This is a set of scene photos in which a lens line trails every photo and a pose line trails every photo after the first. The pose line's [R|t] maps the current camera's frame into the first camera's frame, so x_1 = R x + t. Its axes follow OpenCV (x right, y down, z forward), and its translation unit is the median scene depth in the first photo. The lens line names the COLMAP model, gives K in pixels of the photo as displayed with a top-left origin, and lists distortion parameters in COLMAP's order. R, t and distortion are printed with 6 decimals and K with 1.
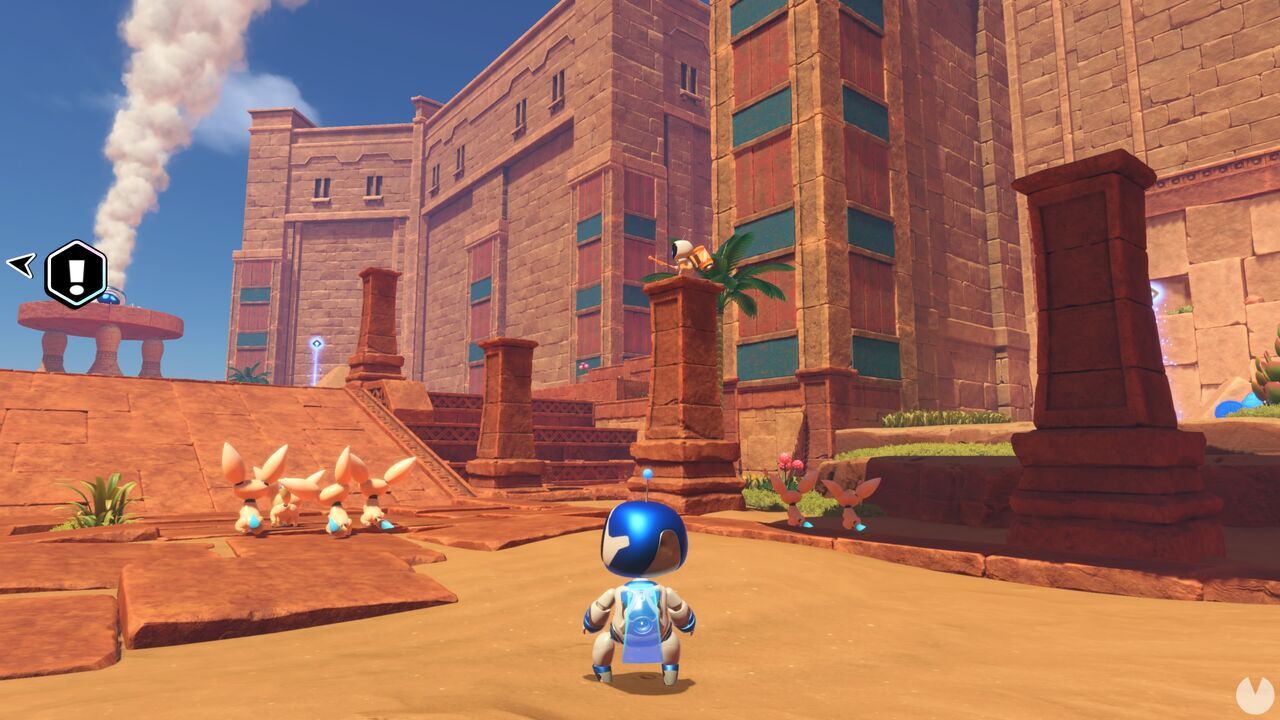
lens RADIAL K [[708.0, 0, 637.1], [0, 708.0, 361.8], [0, 0, 1]] dist [-0.002277, 0.000047]
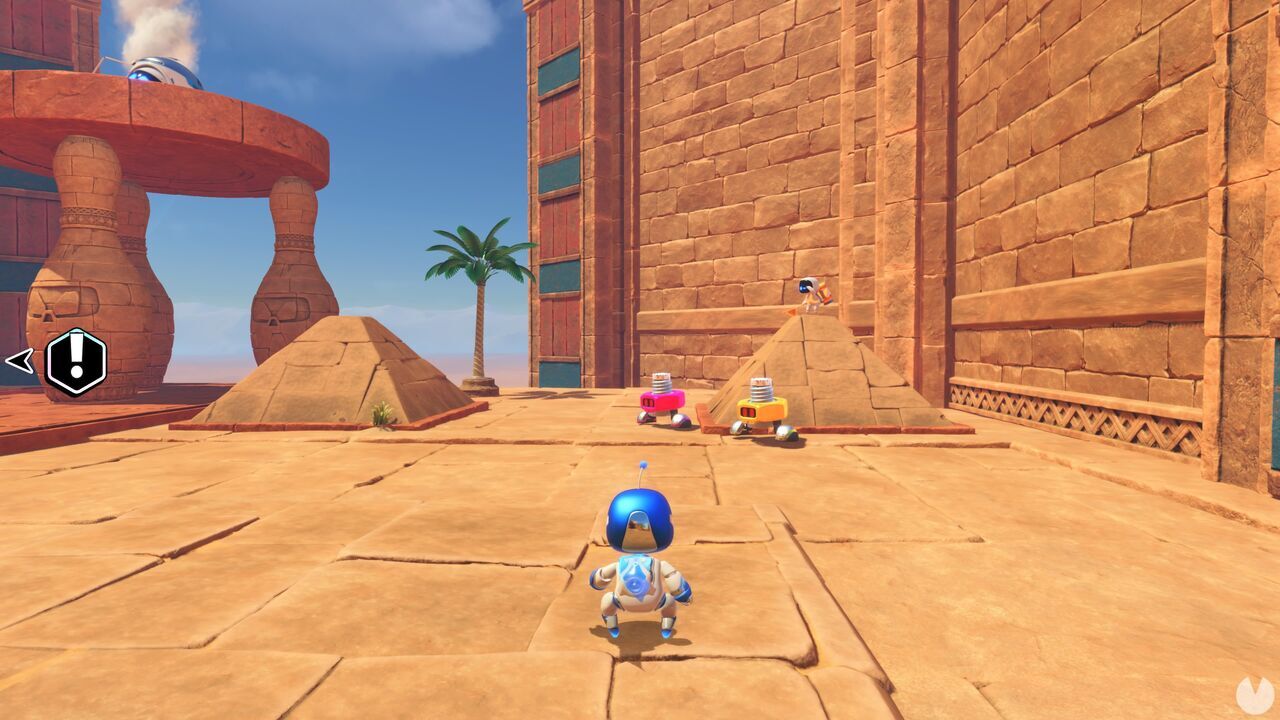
lens RADIAL K [[708.0, 0, 638.4], [0, 708.0, 358.8], [0, 0, 1]] dist [-0.002277, 0.000047]
pose [[0.743289, 0.014144, -0.668820, -0.200582], [0.090856, 0.988378, 0.121874, 0.033757], [0.662771, -0.151354, 0.733366, 0.678809]]
